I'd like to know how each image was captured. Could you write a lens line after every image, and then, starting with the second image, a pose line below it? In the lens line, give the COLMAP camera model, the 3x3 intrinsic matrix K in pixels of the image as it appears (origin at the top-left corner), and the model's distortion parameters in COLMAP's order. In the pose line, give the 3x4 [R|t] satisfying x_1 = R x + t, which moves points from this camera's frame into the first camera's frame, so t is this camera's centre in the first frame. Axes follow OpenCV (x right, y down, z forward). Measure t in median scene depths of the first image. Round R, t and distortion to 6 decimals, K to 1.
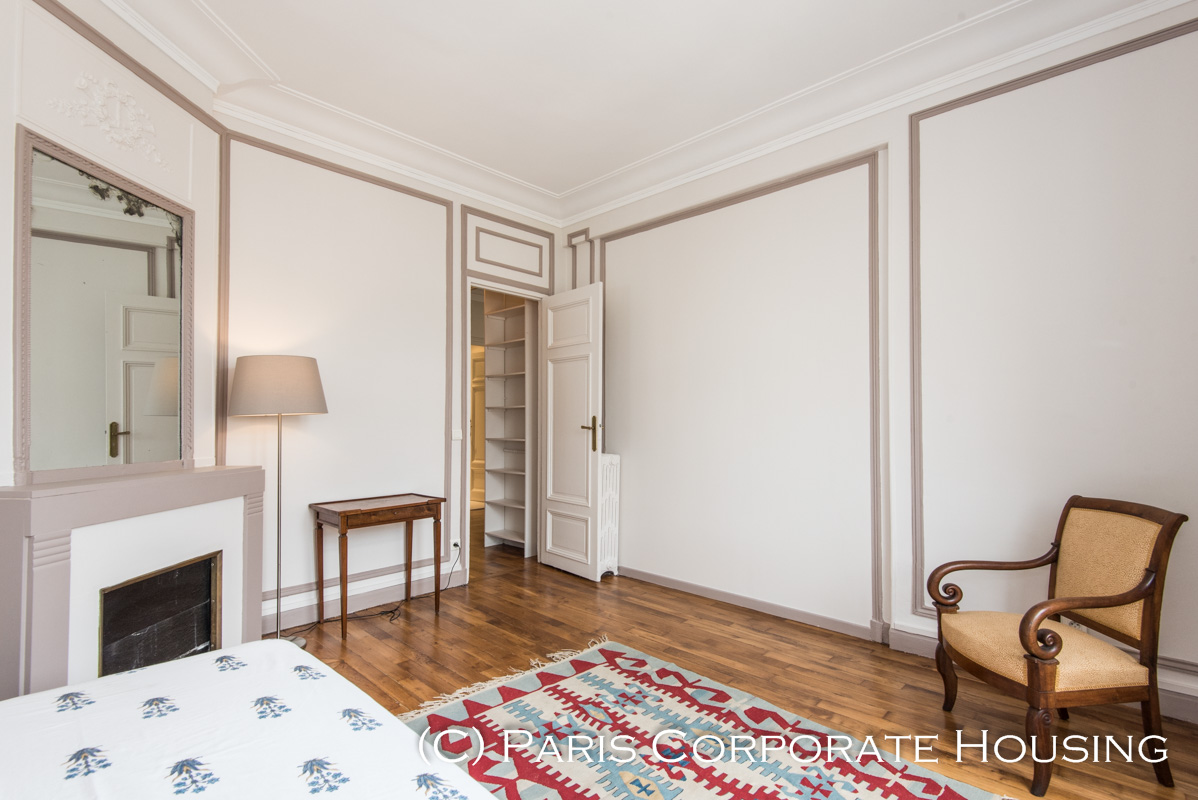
lens RADIAL K [[551.1, 0, 600.7], [0, 551.1, 416.6], [0, 0, 1]] dist [0.026273, -0.000373]
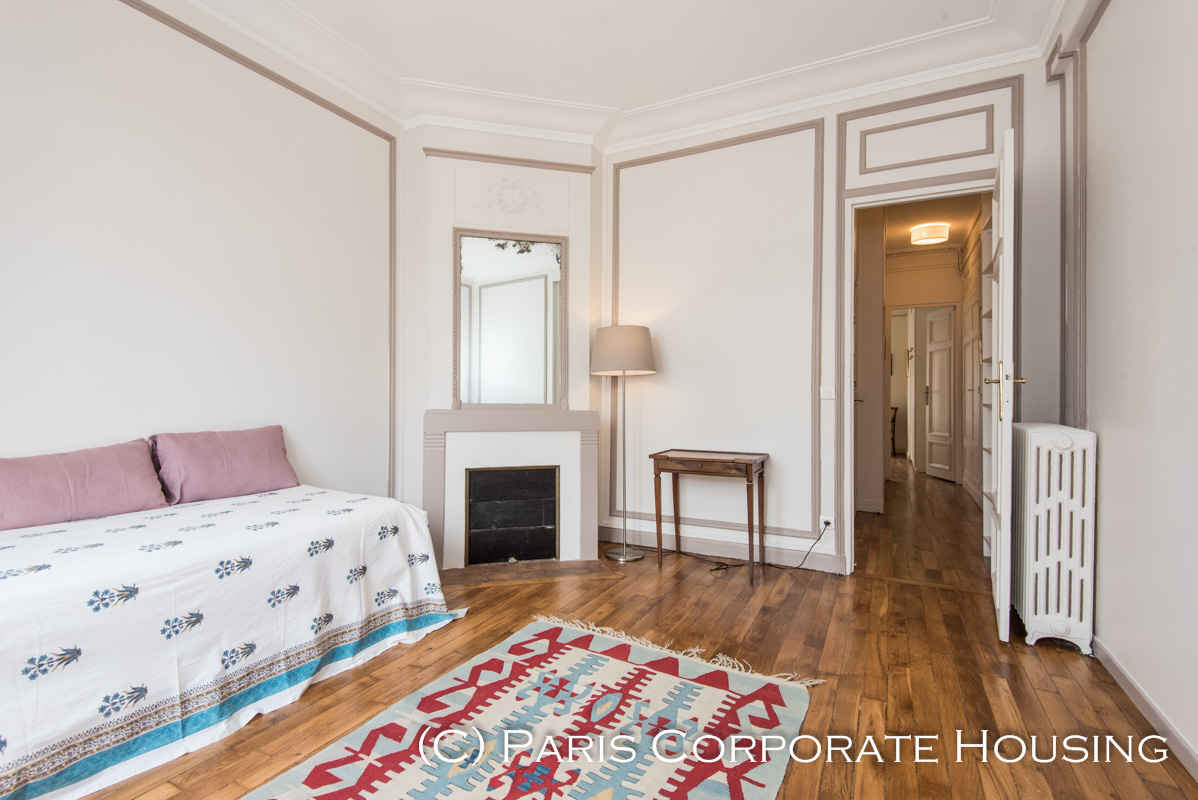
lens RADIAL K [[543.4, 0, 596.2], [0, 543.4, 403.6], [0, 0, 1]] dist [0.024540, -0.018417]
pose [[0.287850, 0.005703, -0.957658, 0.623894], [0.002481, 0.999974, 0.006701, 0.059921], [0.957672, -0.004305, 0.287829, 0.609571]]
